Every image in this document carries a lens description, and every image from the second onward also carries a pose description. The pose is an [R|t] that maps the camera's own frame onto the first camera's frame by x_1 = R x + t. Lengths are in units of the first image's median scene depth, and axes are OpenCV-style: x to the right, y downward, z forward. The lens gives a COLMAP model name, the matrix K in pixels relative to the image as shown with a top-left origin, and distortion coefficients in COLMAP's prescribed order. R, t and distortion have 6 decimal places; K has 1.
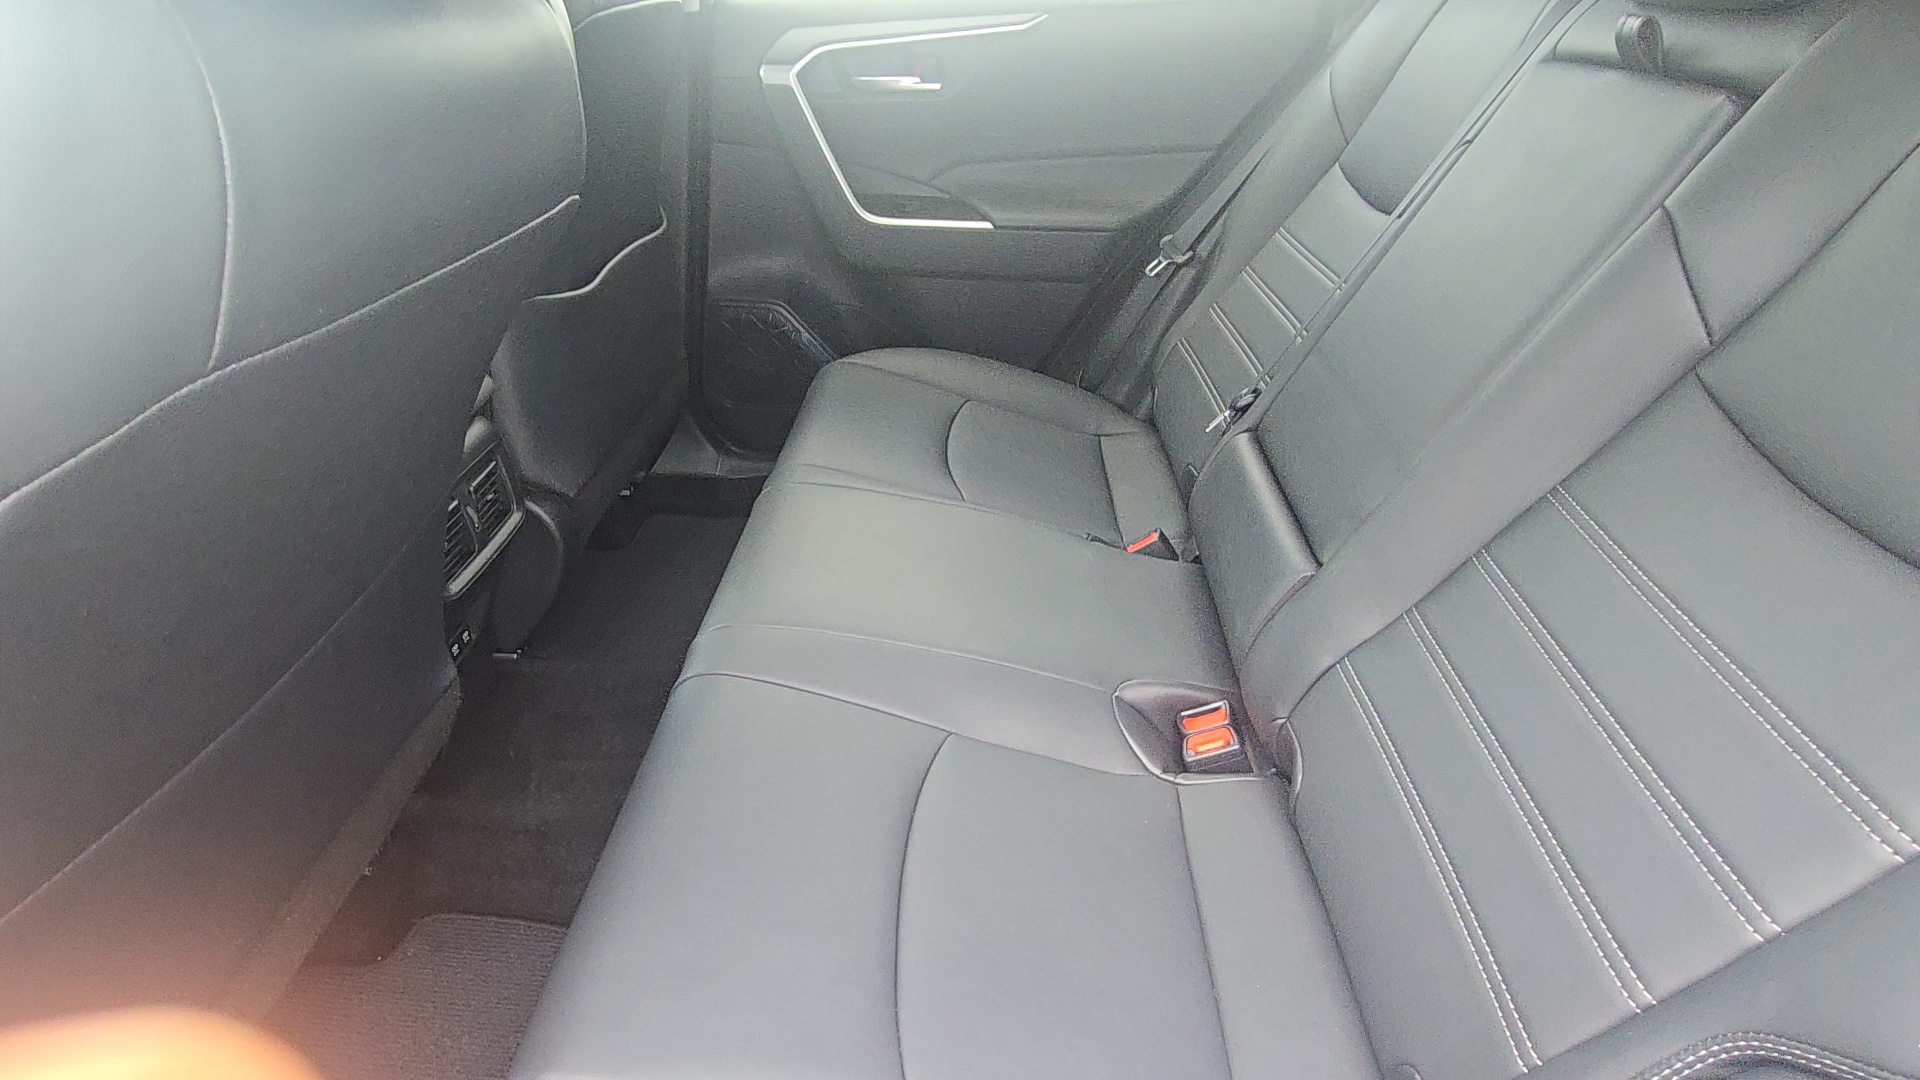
lens RADIAL K [[982.3, 0, 956.2], [0, 982.3, 541.0], [0, 0, 1]] dist [-0.005578, 0.000950]
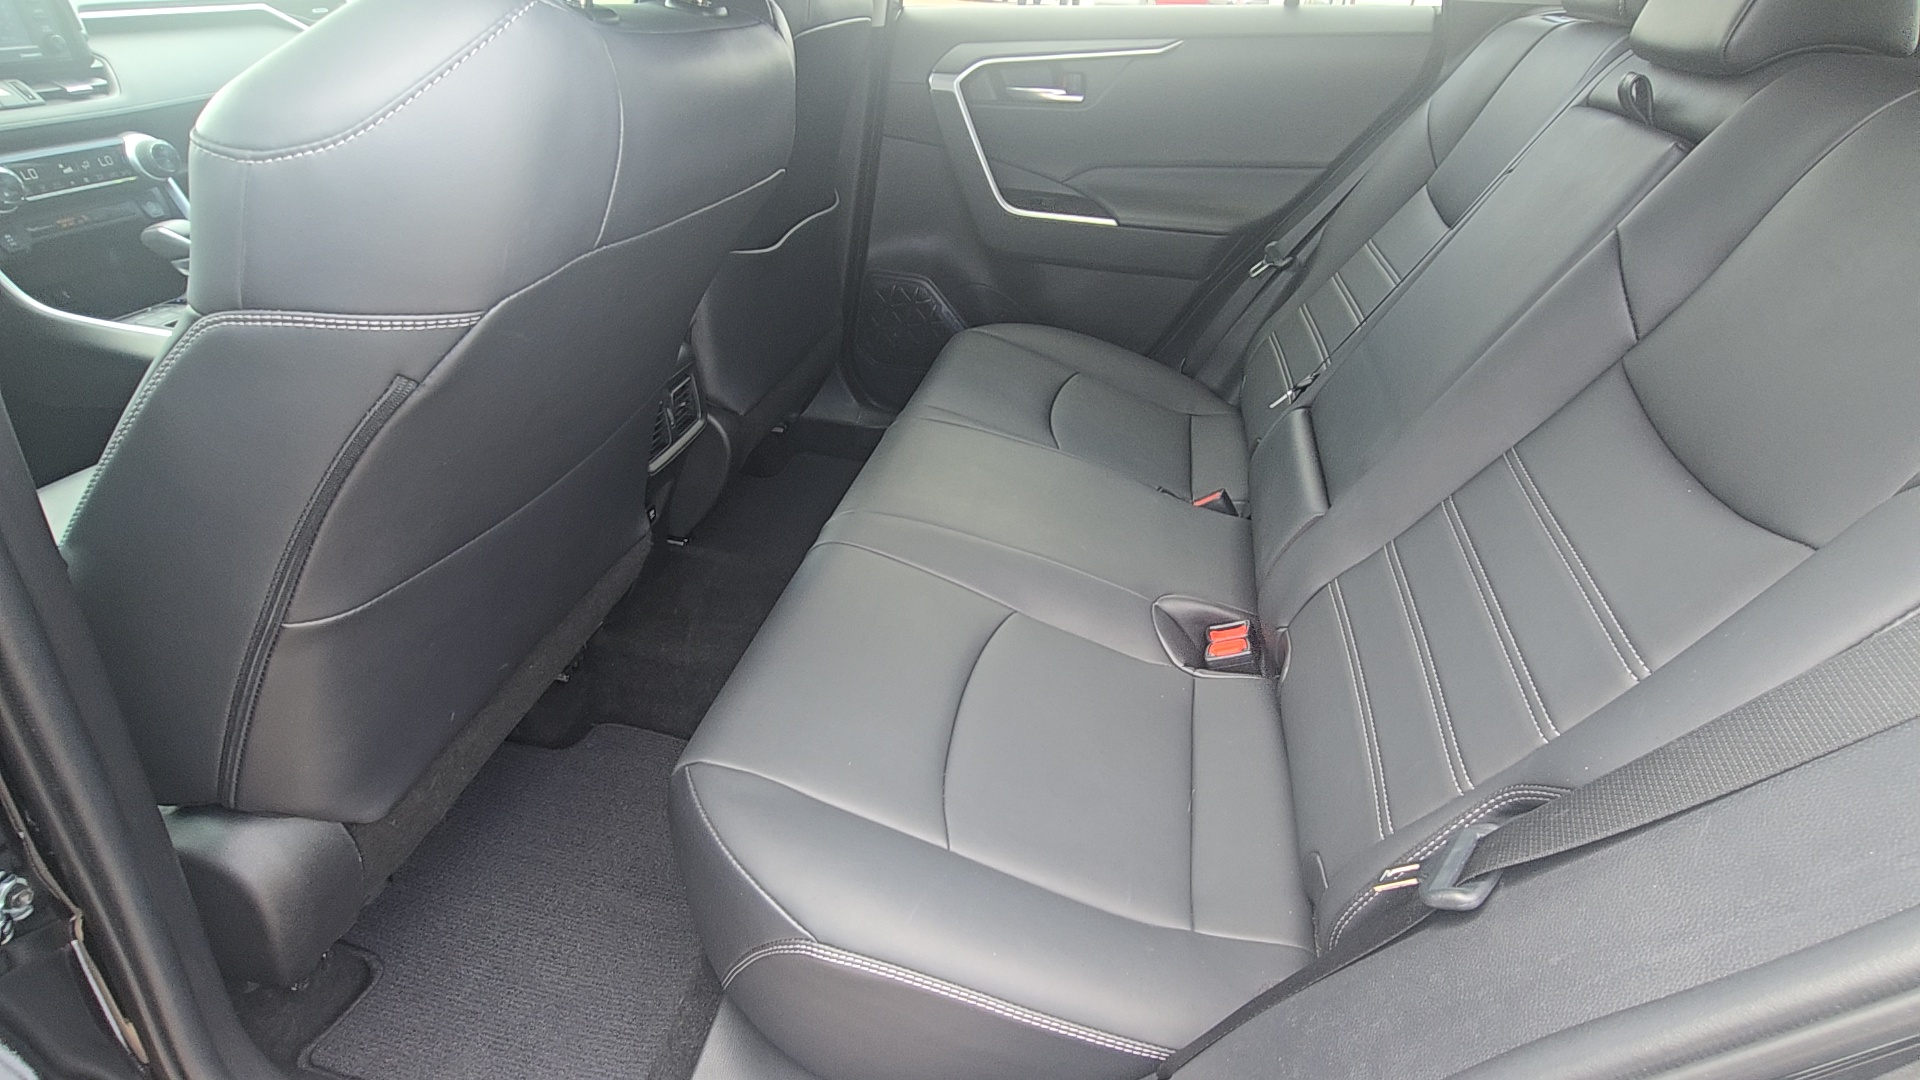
lens RADIAL K [[982.3, 0, 952.8], [0, 982.3, 544.3], [0, 0, 1]] dist [-0.005578, 0.000950]
pose [[0.985510, 0.107862, -0.130903, 0.052718], [-0.107782, 0.994145, 0.007715, 0.080649], [0.130969, 0.006506, 0.991365, -0.199723]]
